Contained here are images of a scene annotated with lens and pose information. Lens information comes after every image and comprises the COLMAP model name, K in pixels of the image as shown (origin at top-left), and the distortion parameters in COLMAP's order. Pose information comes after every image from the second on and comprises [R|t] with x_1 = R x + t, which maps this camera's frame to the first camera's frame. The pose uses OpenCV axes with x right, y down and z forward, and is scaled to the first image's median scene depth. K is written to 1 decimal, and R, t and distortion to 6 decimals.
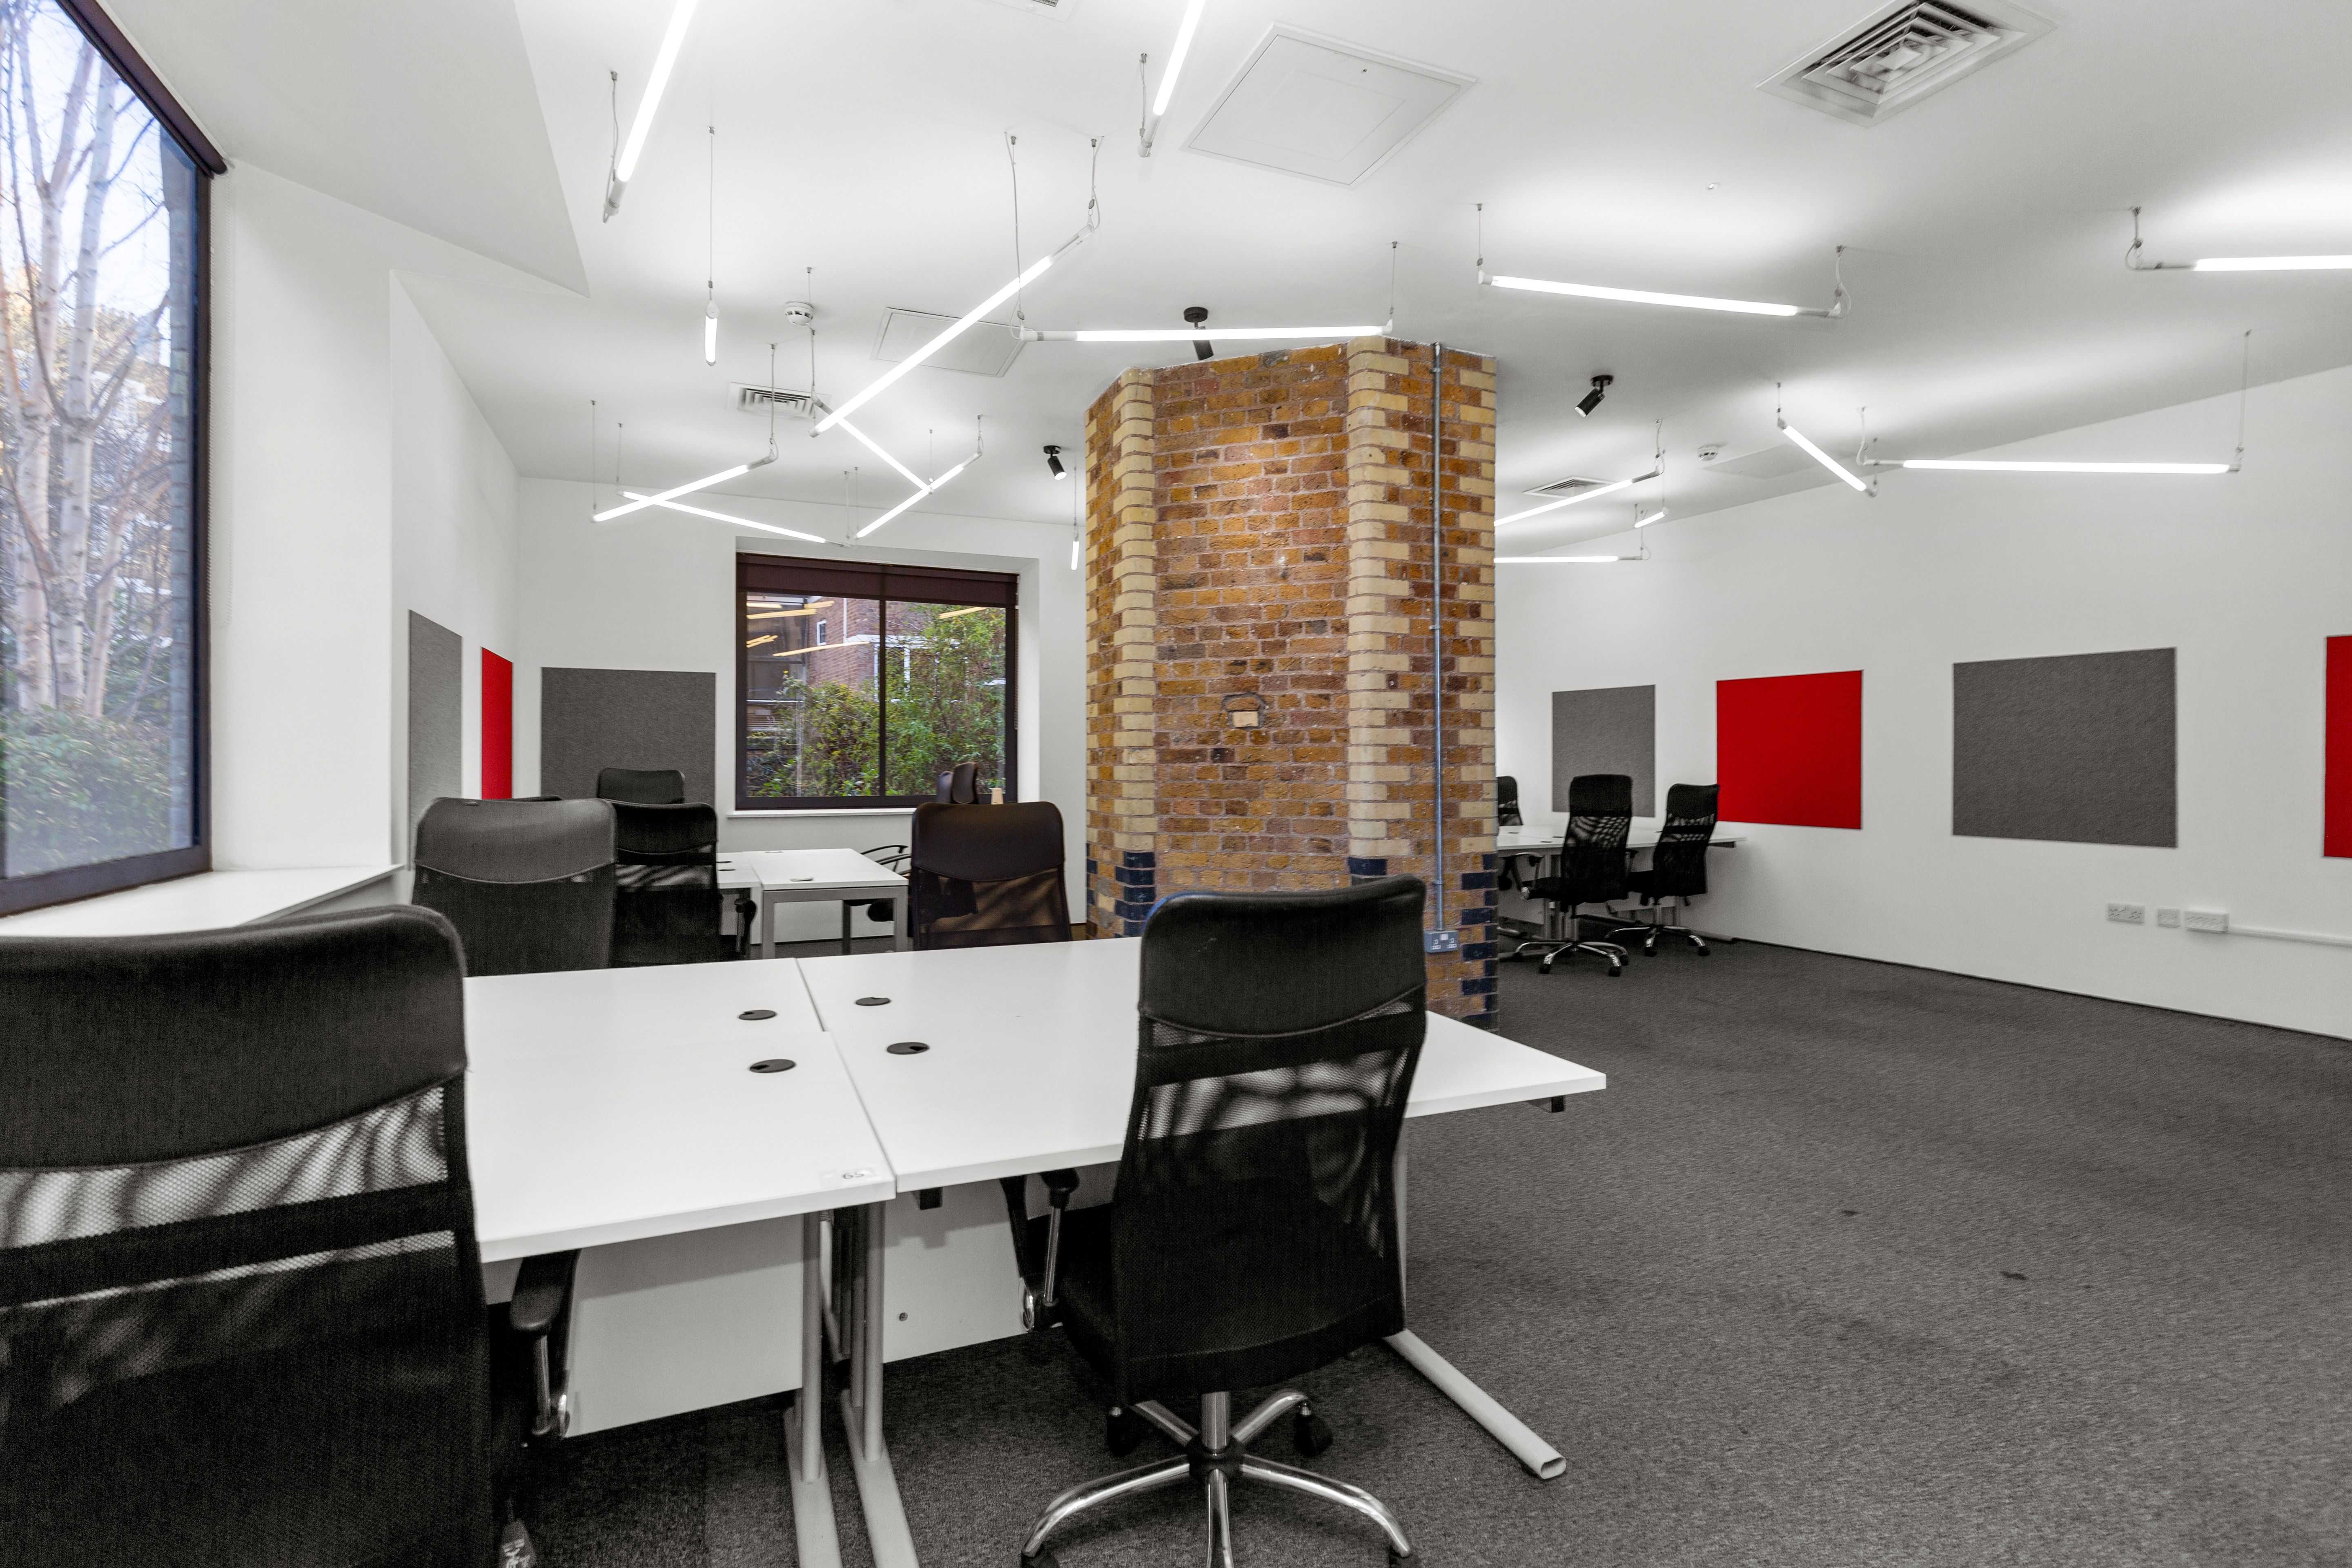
lens RADIAL K [[1079.1, 0, 1165.1], [0, 1079.1, 765.4], [0, 0, 1]] dist [0.007141, 0.000643]
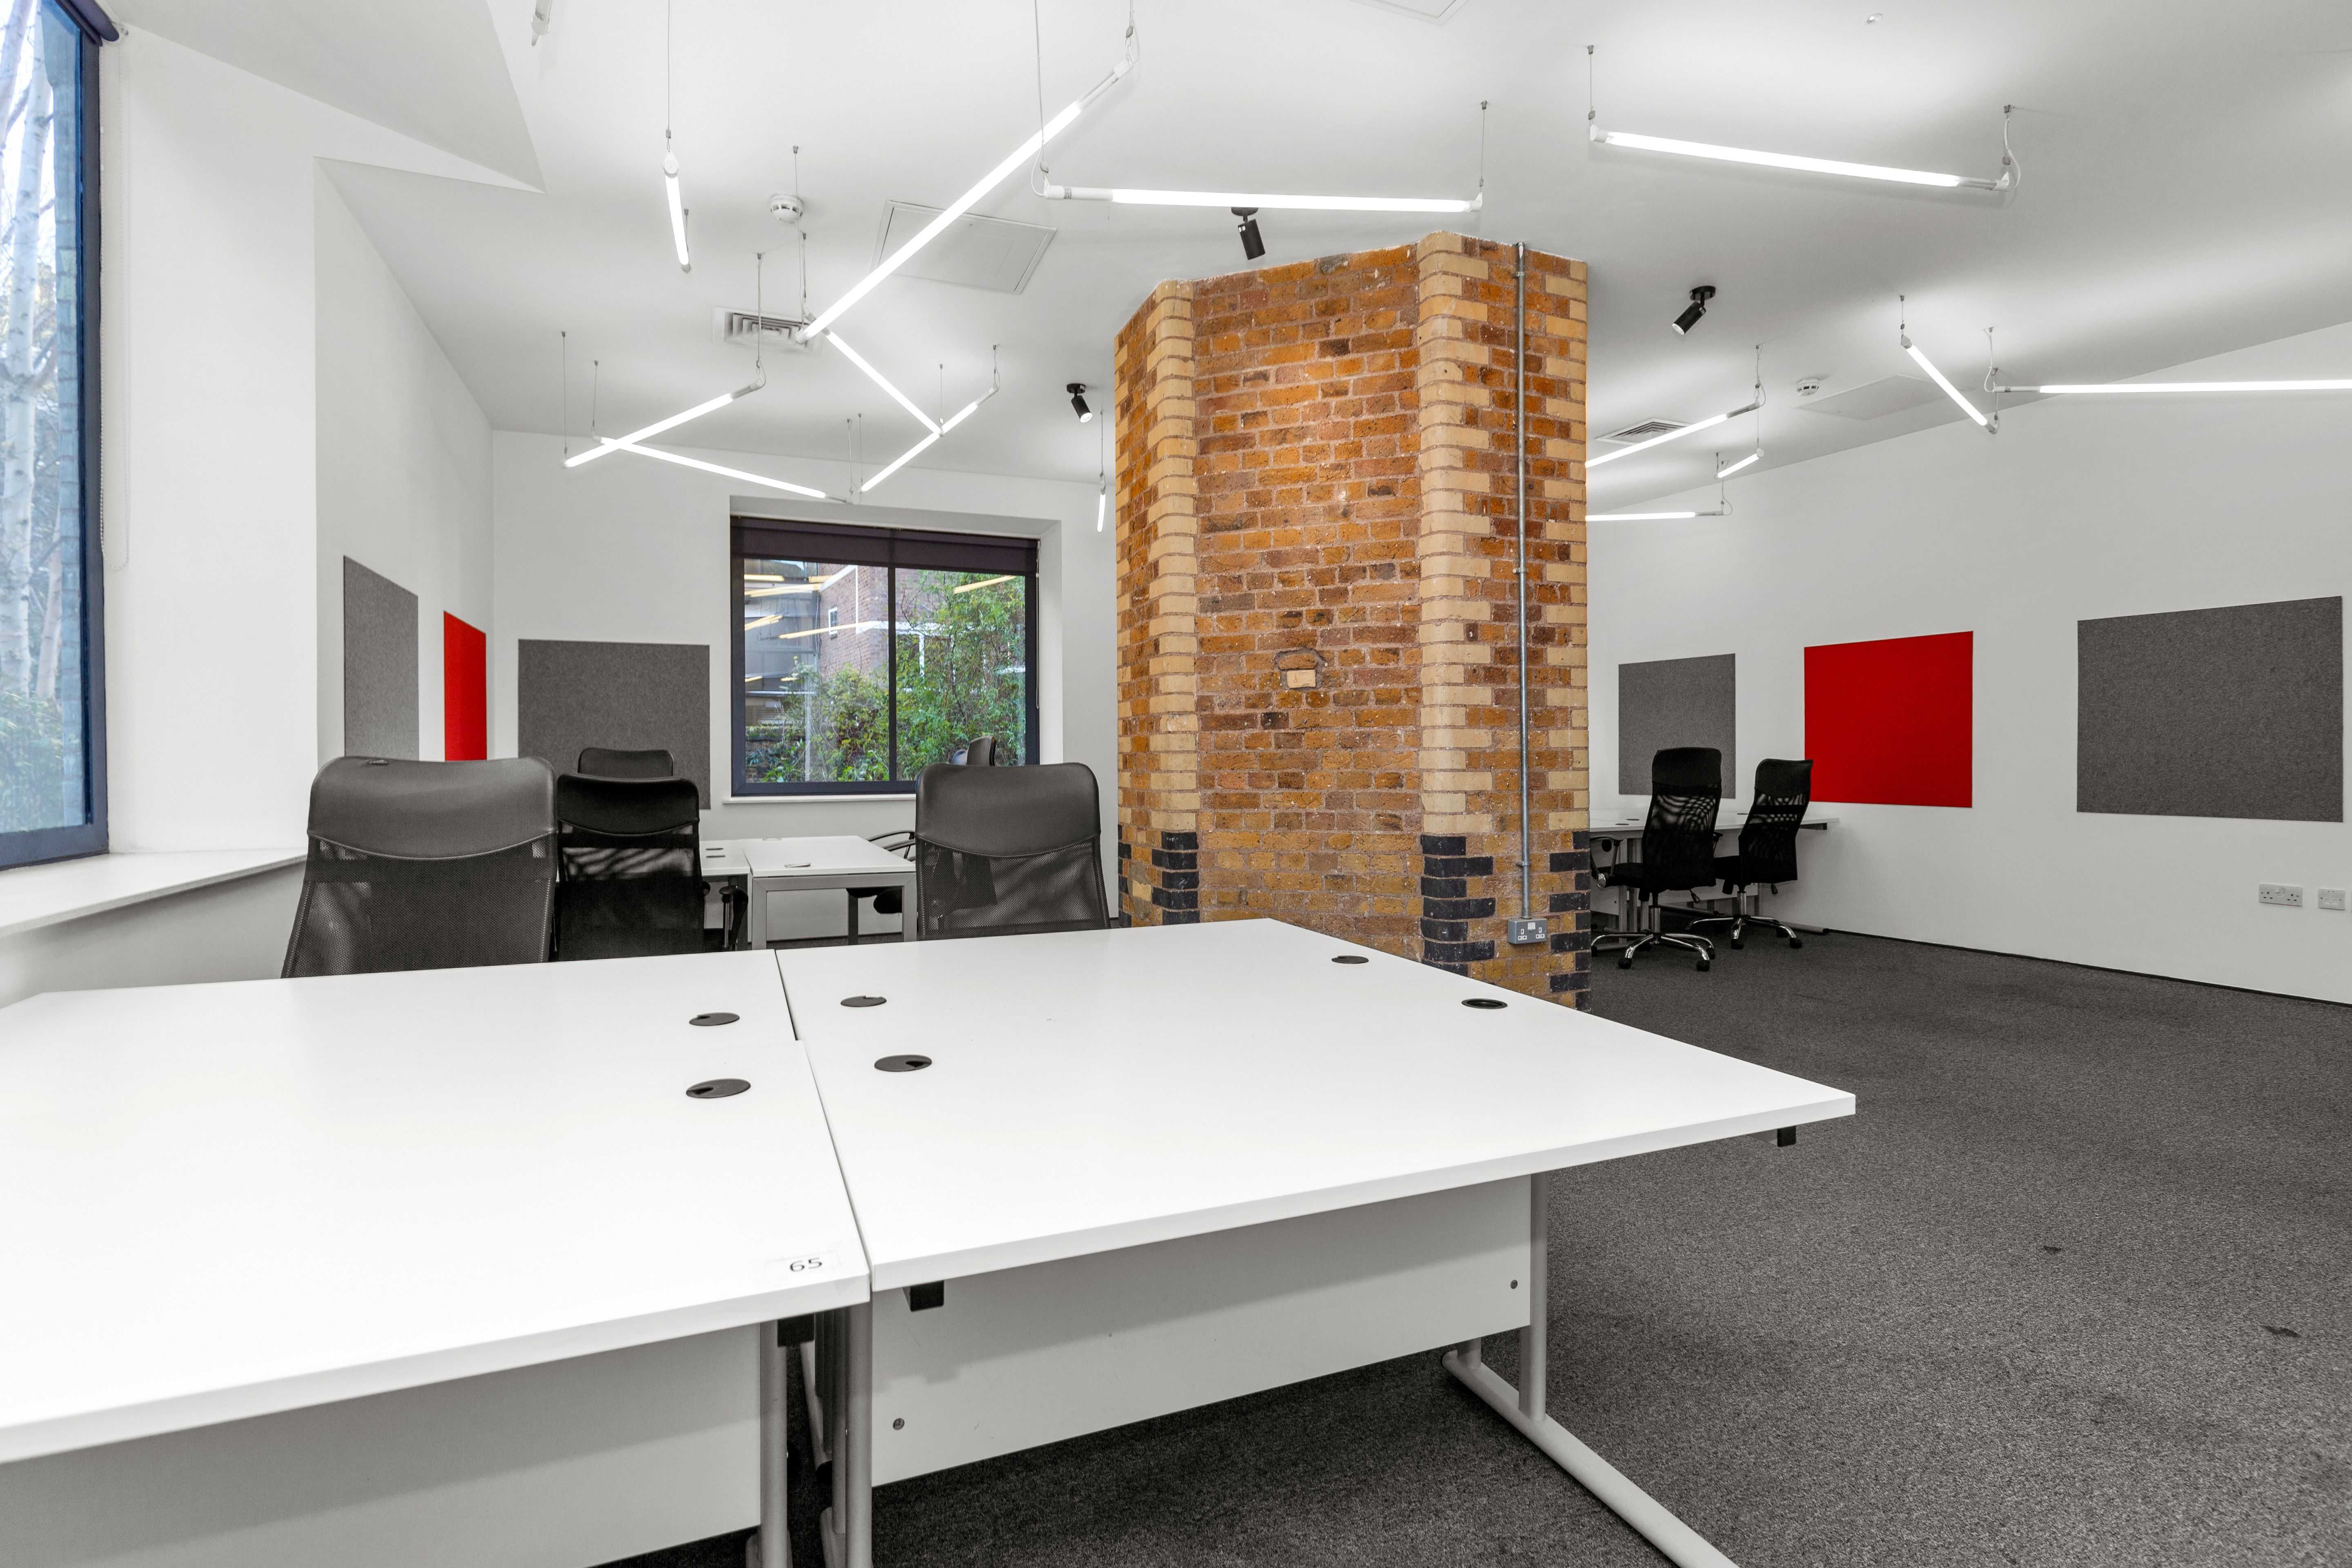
lens RADIAL K [[1114.4, 0, 1187.0], [0, 1114.4, 765.2], [0, 0, 1]] dist [-0.000624, -0.000219]
pose [[0.999978, -0.006055, -0.002765, -0.016085], [0.006070, 0.999967, 0.005335, 0.021984], [0.002732, -0.005352, 0.999982, 0.096274]]
